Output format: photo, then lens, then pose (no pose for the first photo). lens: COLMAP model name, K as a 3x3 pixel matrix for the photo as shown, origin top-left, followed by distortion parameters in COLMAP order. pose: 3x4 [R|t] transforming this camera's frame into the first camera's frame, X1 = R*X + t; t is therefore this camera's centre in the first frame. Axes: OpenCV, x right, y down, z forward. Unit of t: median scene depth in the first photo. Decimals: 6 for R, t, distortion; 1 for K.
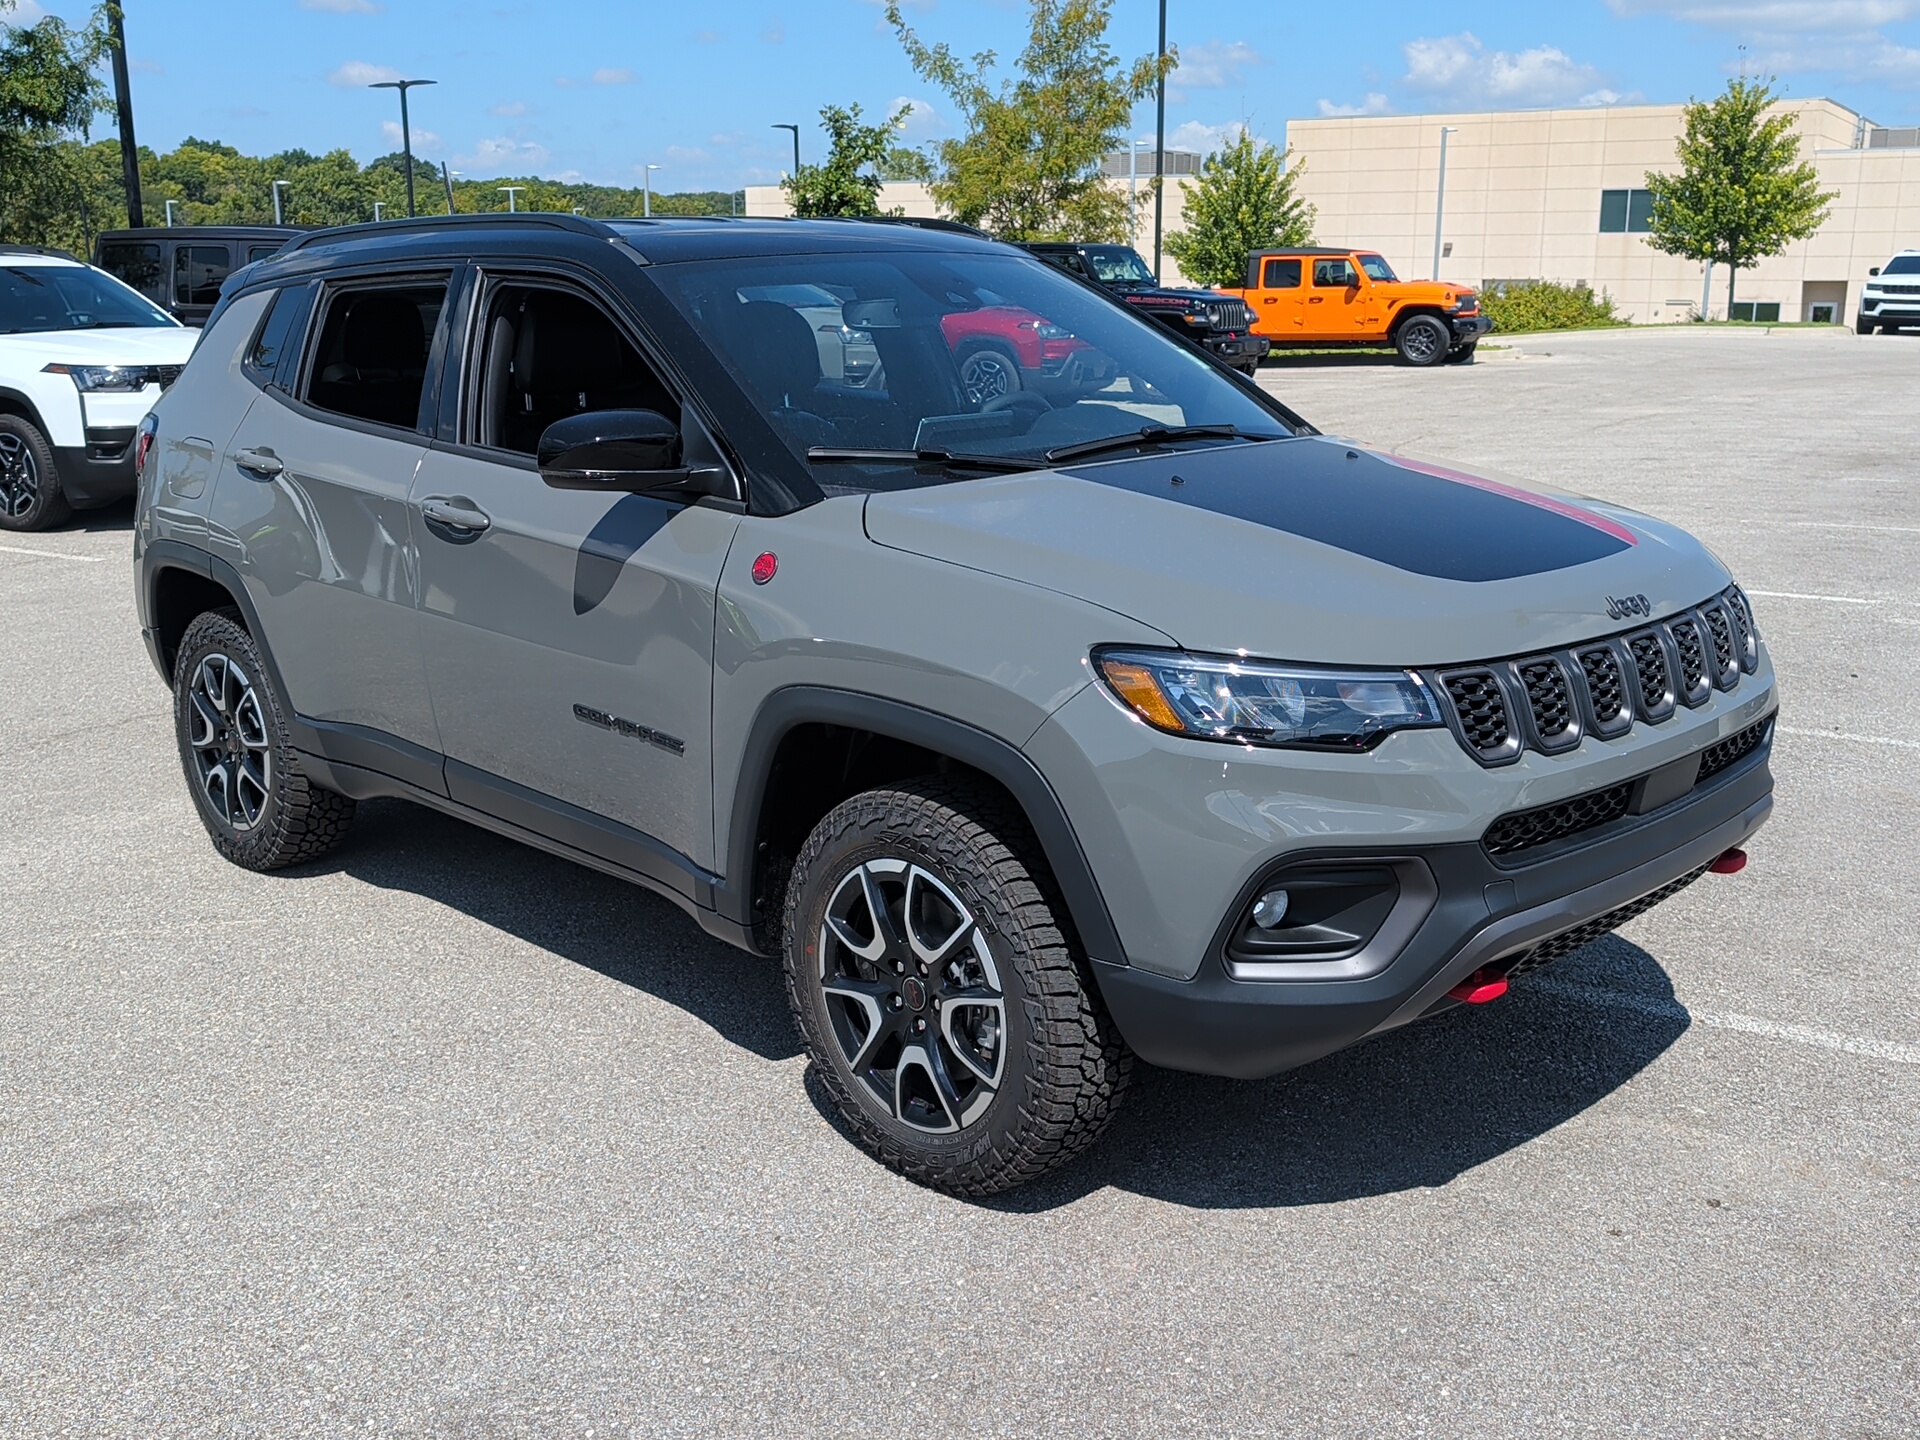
lens RADIAL K [[1874.1, 0, 969.1], [0, 1874.1, 724.0], [0, 0, 1]] dist [0.079890, -0.169890]
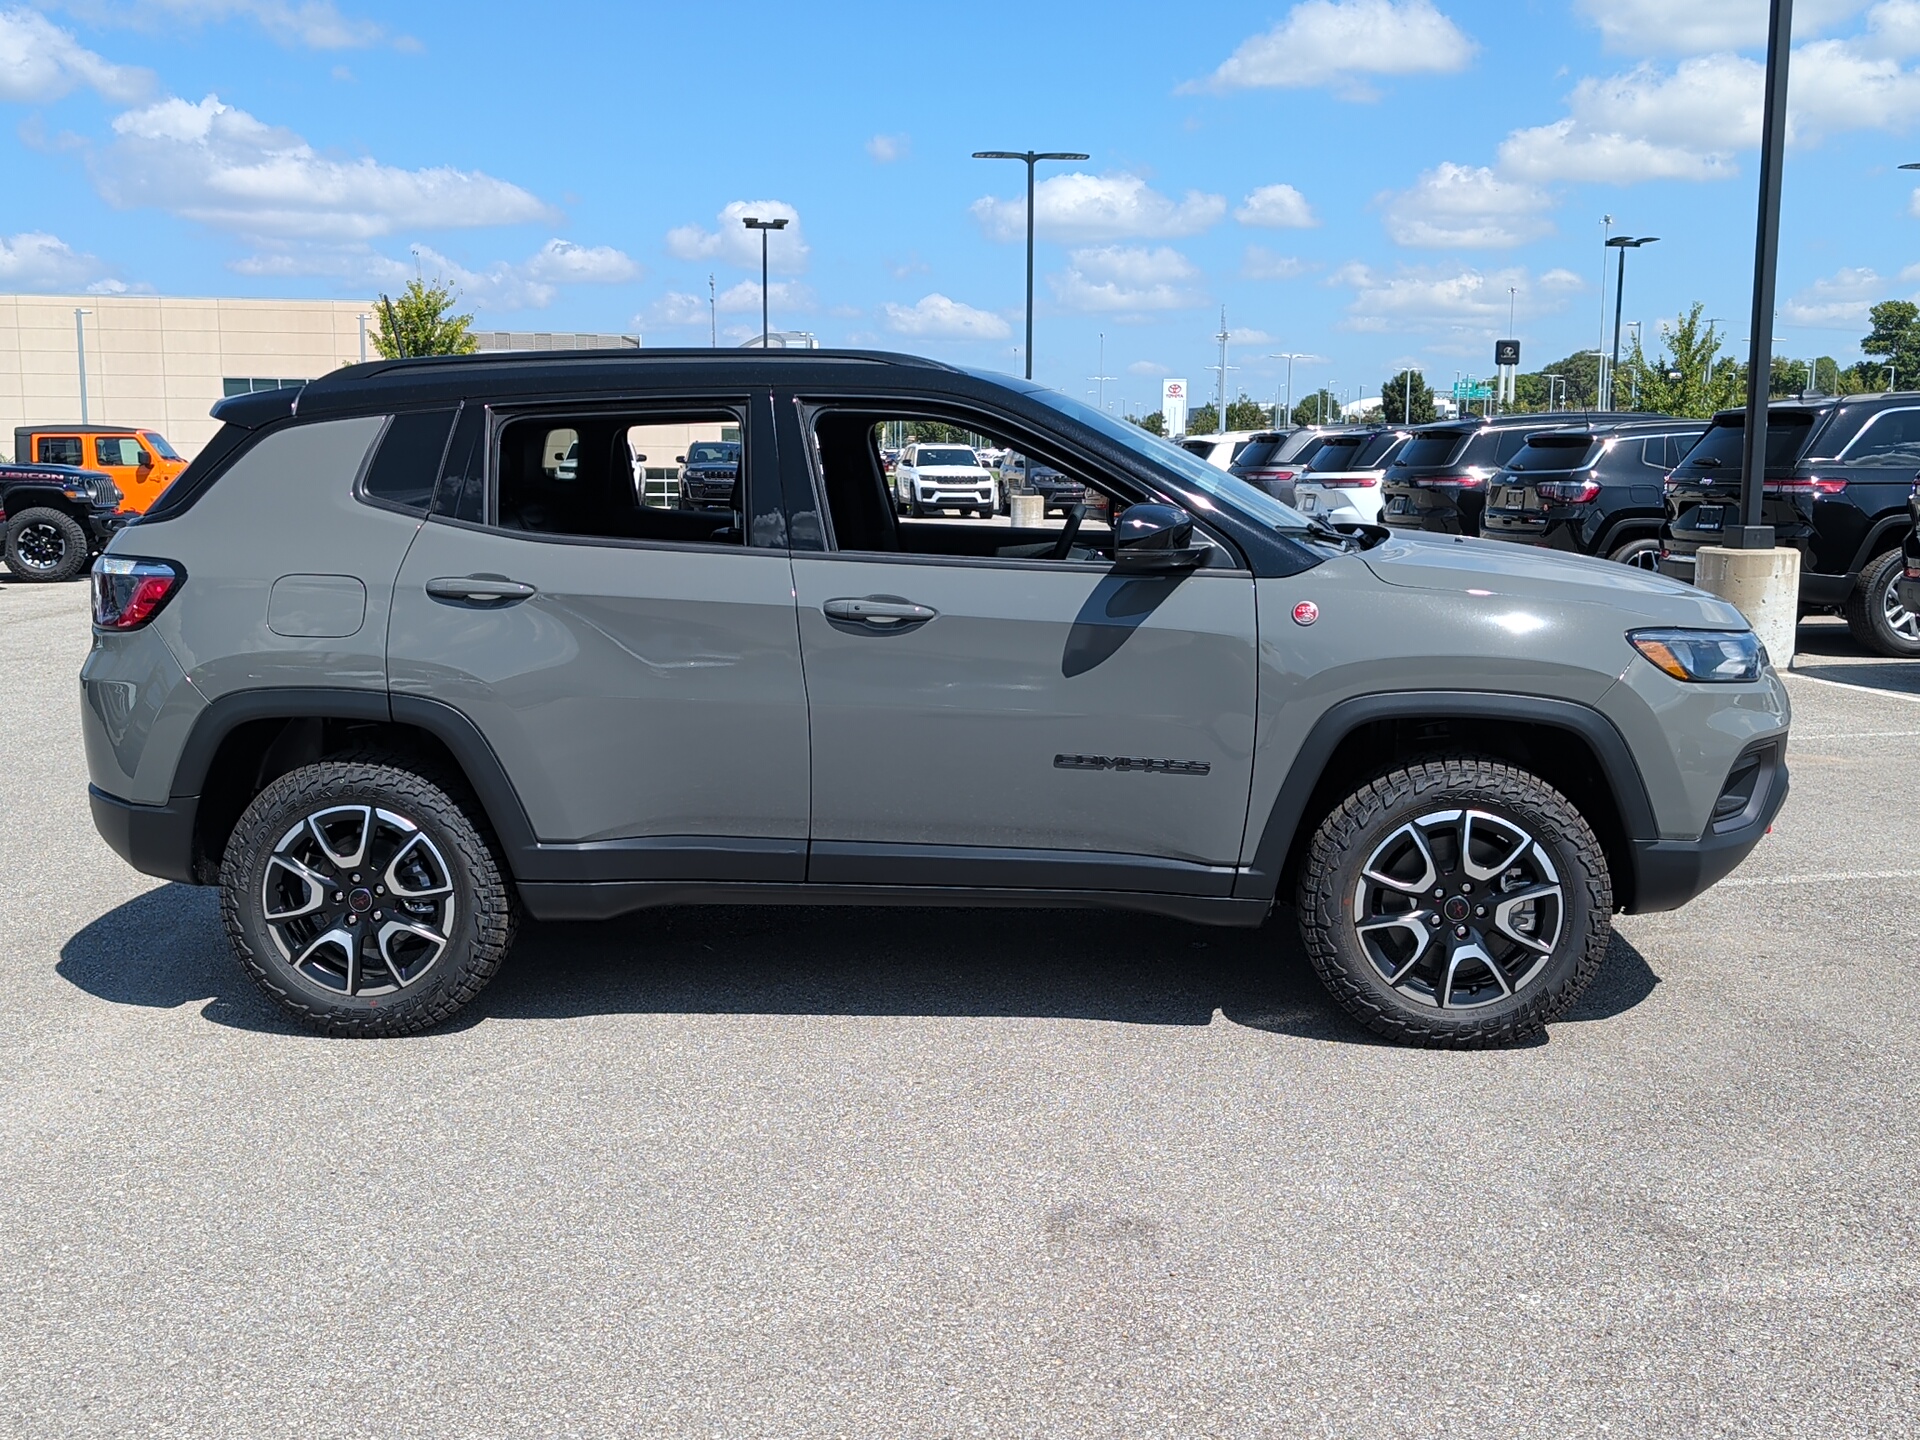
lens RADIAL K [[1874.1, 0, 969.1], [0, 1874.1, 724.0], [0, 0, 1]] dist [0.079890, -0.169890]
pose [[0.753750, -0.090540, 0.650895, -1.171506], [0.152764, 0.987471, -0.039546, 0.009718], [-0.639159, 0.129241, 0.758137, 0.160837]]
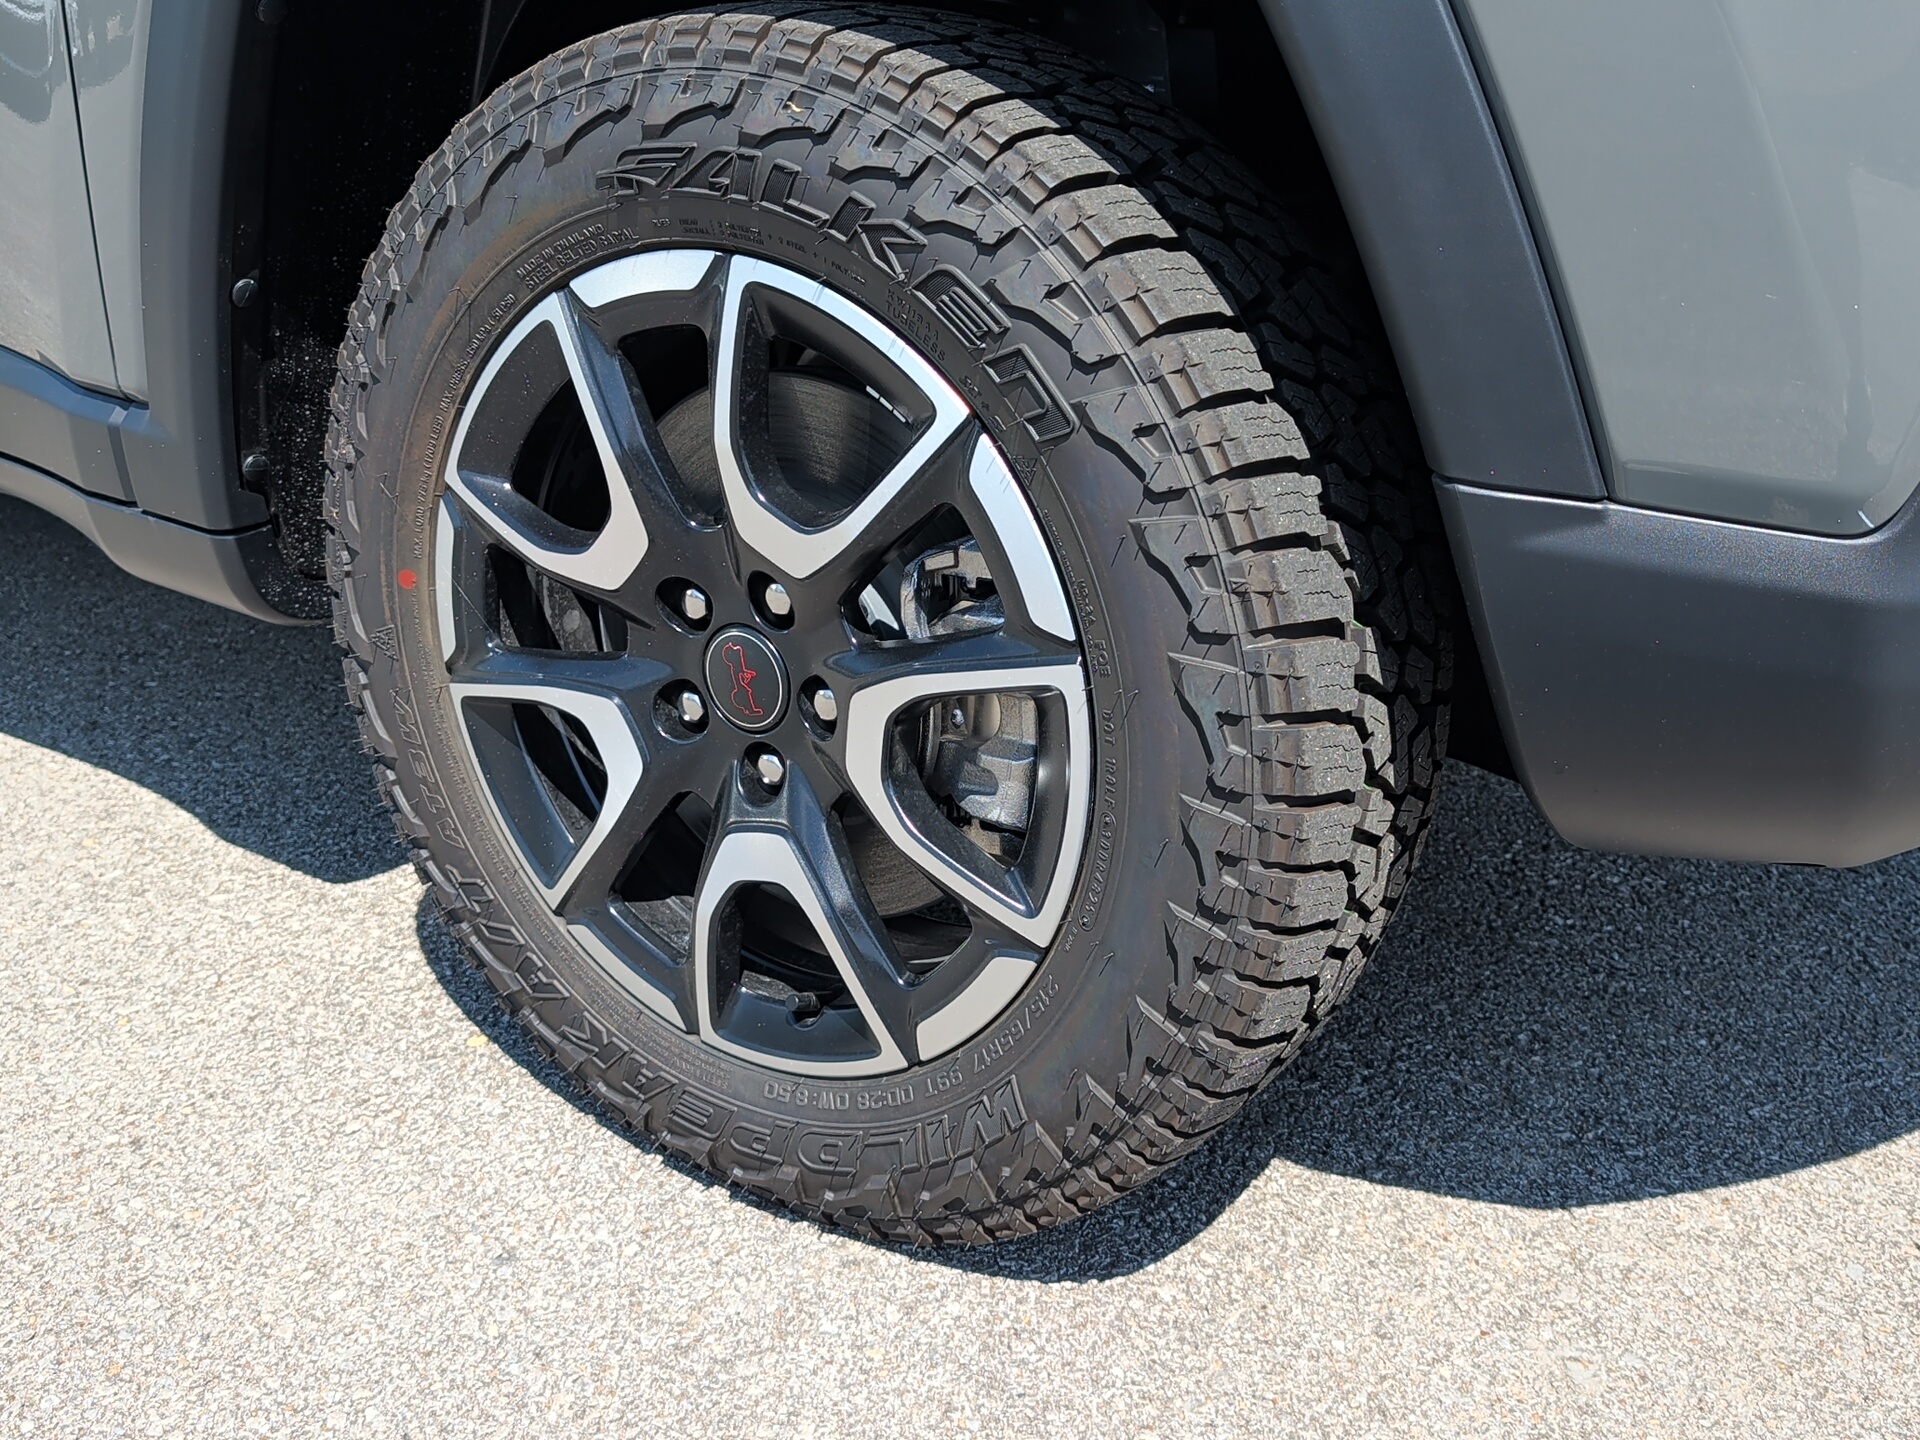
lens RADIAL K [[1874.1, 0, 969.1], [0, 1874.1, 724.0], [0, 0, 1]] dist [0.079890, -0.169890]
pose [[0.977552, -0.054648, 0.203484, -0.057657], [0.028246, 0.991050, 0.130467, 0.107873], [-0.208792, -0.121790, 0.970347, 0.657987]]
